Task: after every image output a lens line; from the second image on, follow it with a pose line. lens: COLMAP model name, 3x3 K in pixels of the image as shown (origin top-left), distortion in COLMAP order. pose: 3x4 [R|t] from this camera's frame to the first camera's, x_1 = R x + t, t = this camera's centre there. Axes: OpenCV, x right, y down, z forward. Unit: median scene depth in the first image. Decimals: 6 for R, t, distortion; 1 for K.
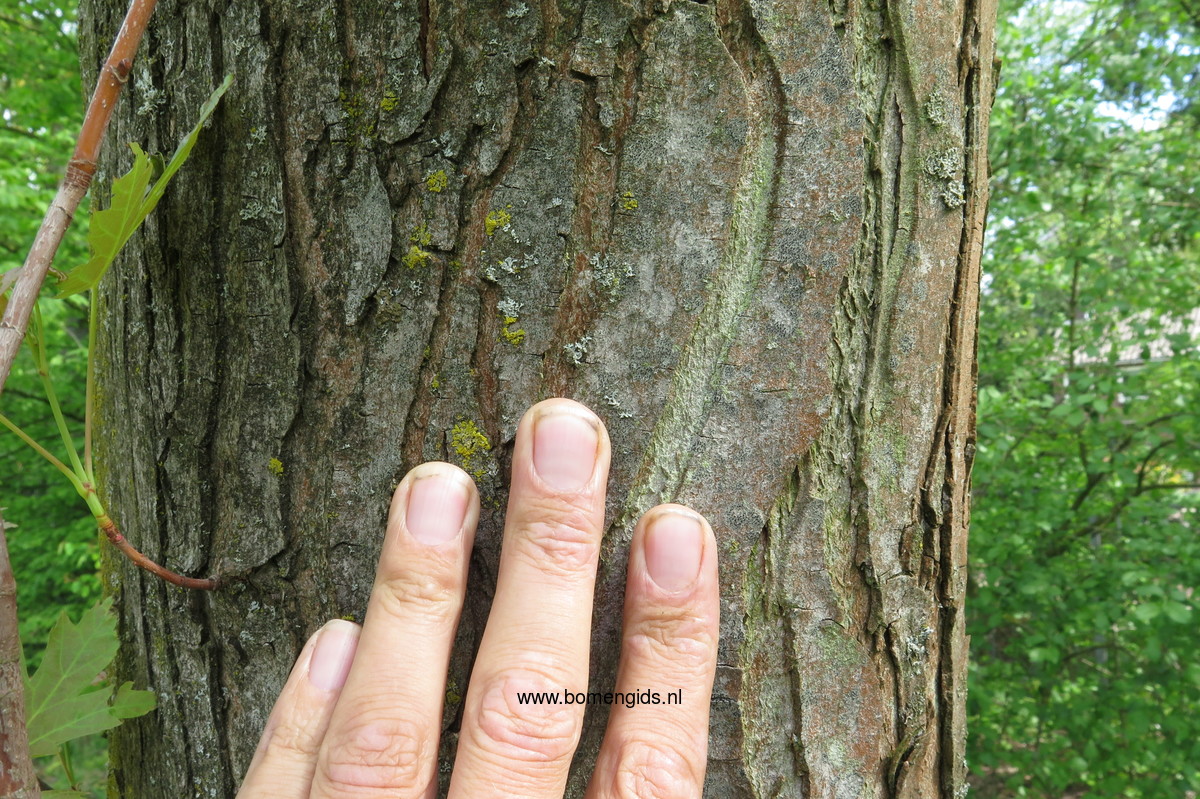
lens RADIAL K [[997.8, 0, 601.1], [0, 997.8, 406.5], [0, 0, 1]] dist [-0.020500, -0.009133]
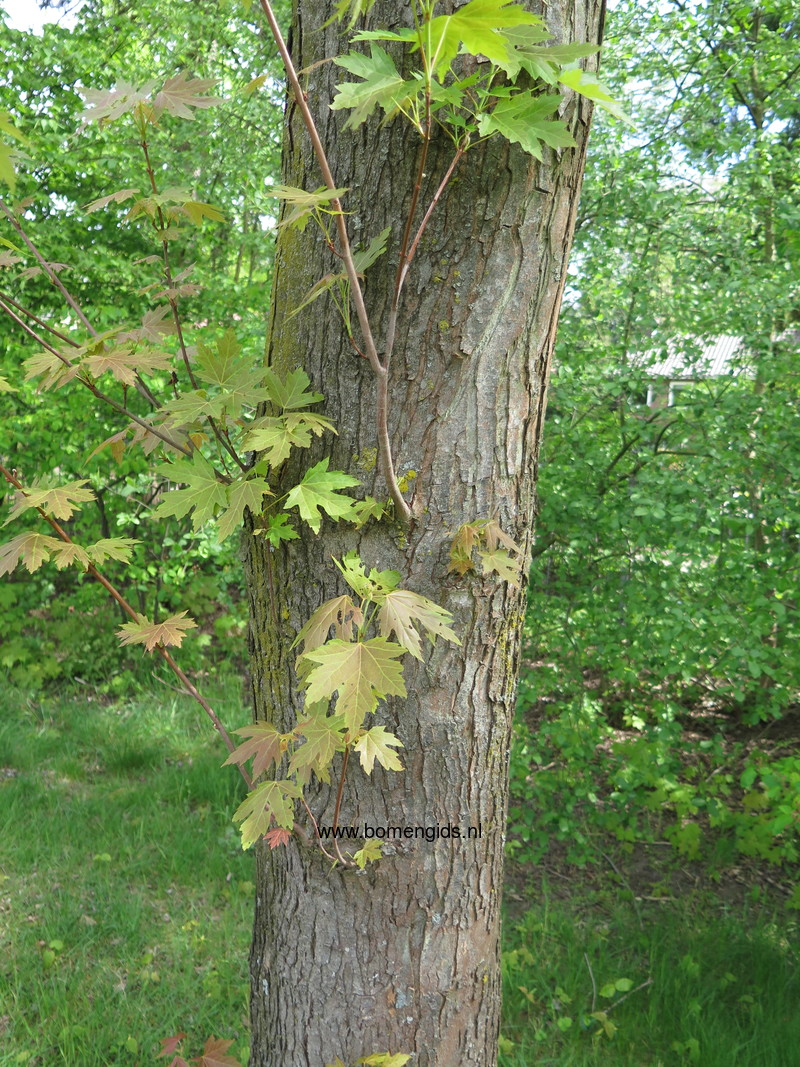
lens RADIAL K [[883.1, 0, 402.3], [0, 883.1, 530.7], [0, 0, 1]] dist [-0.007639, 0.002634]
pose [[0.978296, 0.057174, 0.199170, -0.950922], [-0.089278, 0.983692, 0.156137, 0.307682], [-0.186995, -0.170530, 0.967446, -2.616690]]
